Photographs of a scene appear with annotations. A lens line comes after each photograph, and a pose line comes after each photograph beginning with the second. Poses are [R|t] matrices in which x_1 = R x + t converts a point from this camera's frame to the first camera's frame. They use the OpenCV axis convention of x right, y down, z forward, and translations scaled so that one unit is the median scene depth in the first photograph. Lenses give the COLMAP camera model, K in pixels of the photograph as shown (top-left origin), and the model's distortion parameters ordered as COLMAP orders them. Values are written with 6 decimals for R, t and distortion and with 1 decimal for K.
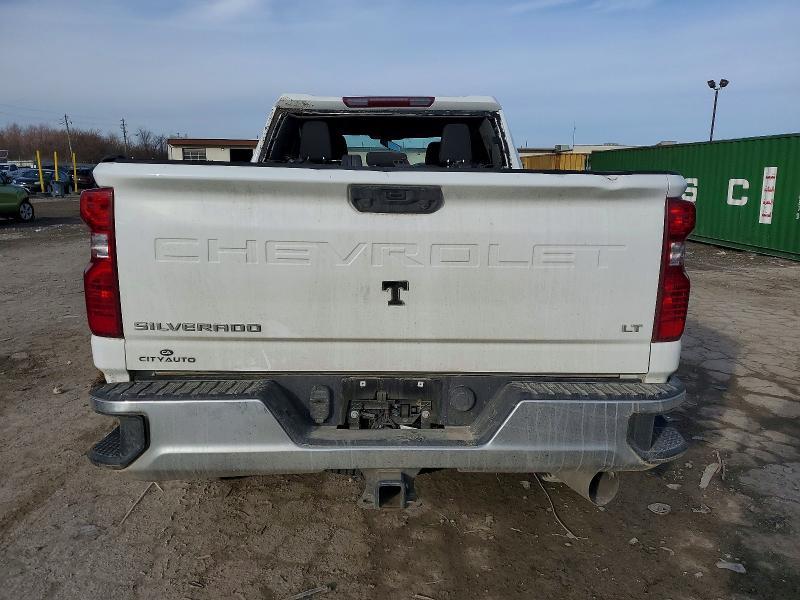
lens RADIAL K [[630.4, 0, 403.3], [0, 630.4, 297.8], [0, 0, 1]] dist [0.032831, -0.019414]
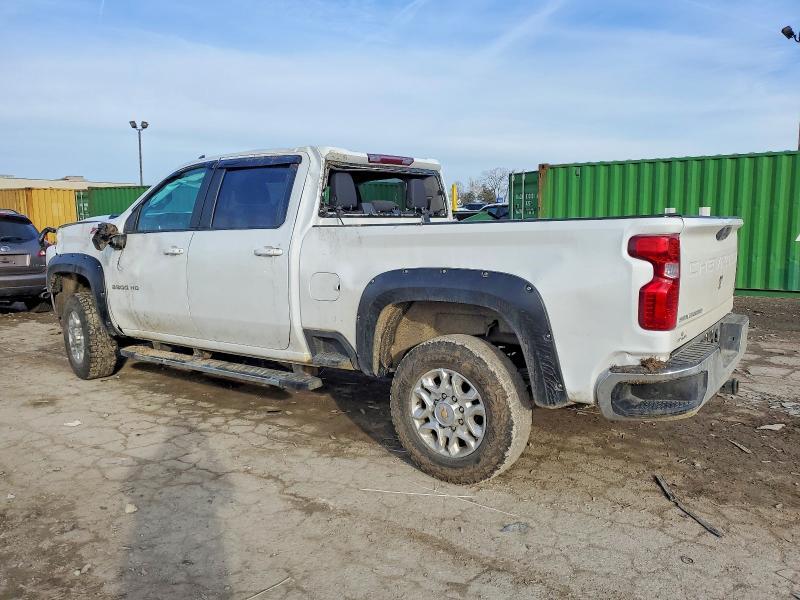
lens RADIAL K [[630.4, 0, 406.7], [0, 630.4, 299.8], [0, 0, 1]] dist [0.032831, -0.019414]
pose [[0.608951, -0.121923, 0.783782, -0.979654], [0.160105, 0.986671, 0.029092, -0.076254], [-0.776882, 0.107772, 0.620355, 0.257086]]
